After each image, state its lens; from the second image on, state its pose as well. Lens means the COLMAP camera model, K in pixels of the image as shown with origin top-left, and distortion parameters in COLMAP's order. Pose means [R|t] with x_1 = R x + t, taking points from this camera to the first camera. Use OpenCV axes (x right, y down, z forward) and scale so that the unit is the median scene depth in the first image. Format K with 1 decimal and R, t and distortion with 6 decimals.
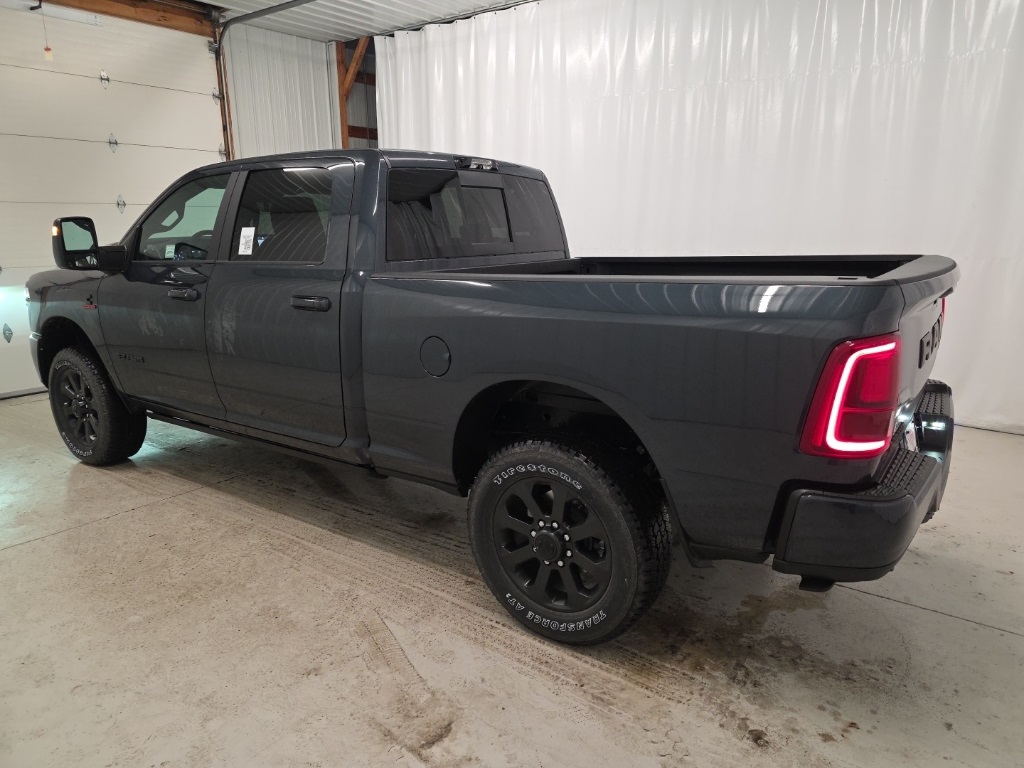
lens RADIAL K [[674.3, 0, 508.6], [0, 674.3, 378.5], [0, 0, 1]] dist [0.007907, -0.013150]
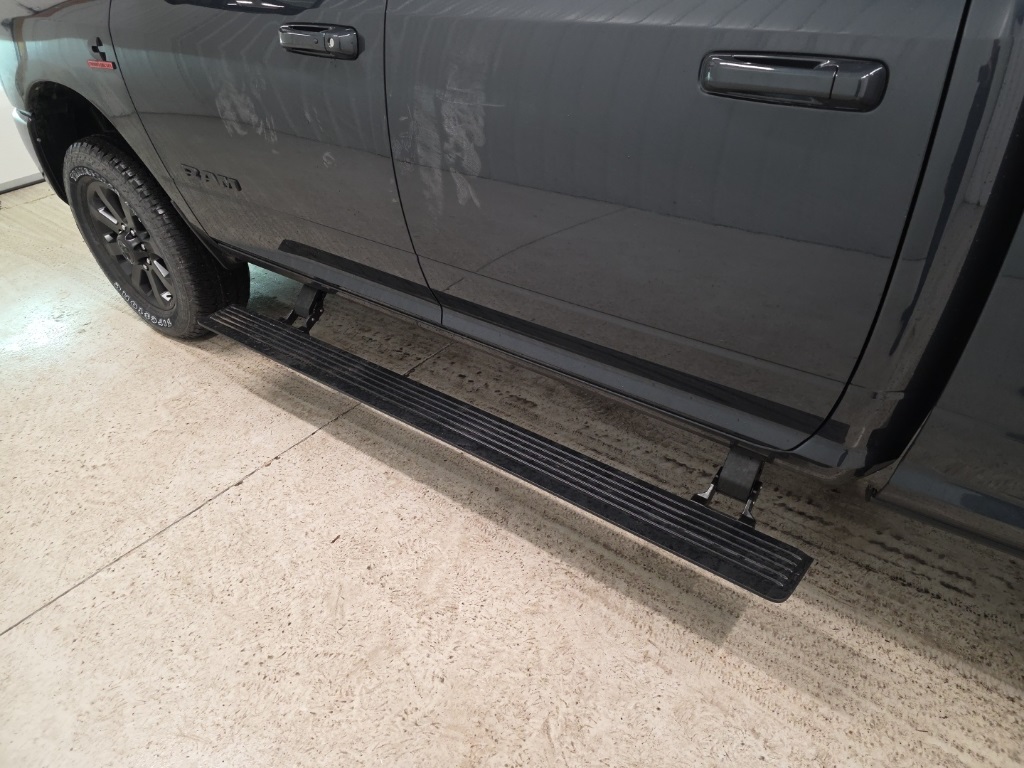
lens RADIAL K [[674.3, 0, 520.1], [0, 674.3, 383.5], [0, 0, 1]] dist [0.007907, -0.013150]
pose [[0.998283, -0.014542, -0.056741, -0.282763], [0.036228, 0.914471, 0.403026, -0.079666], [0.046027, -0.404389, 0.913428, 0.457520]]
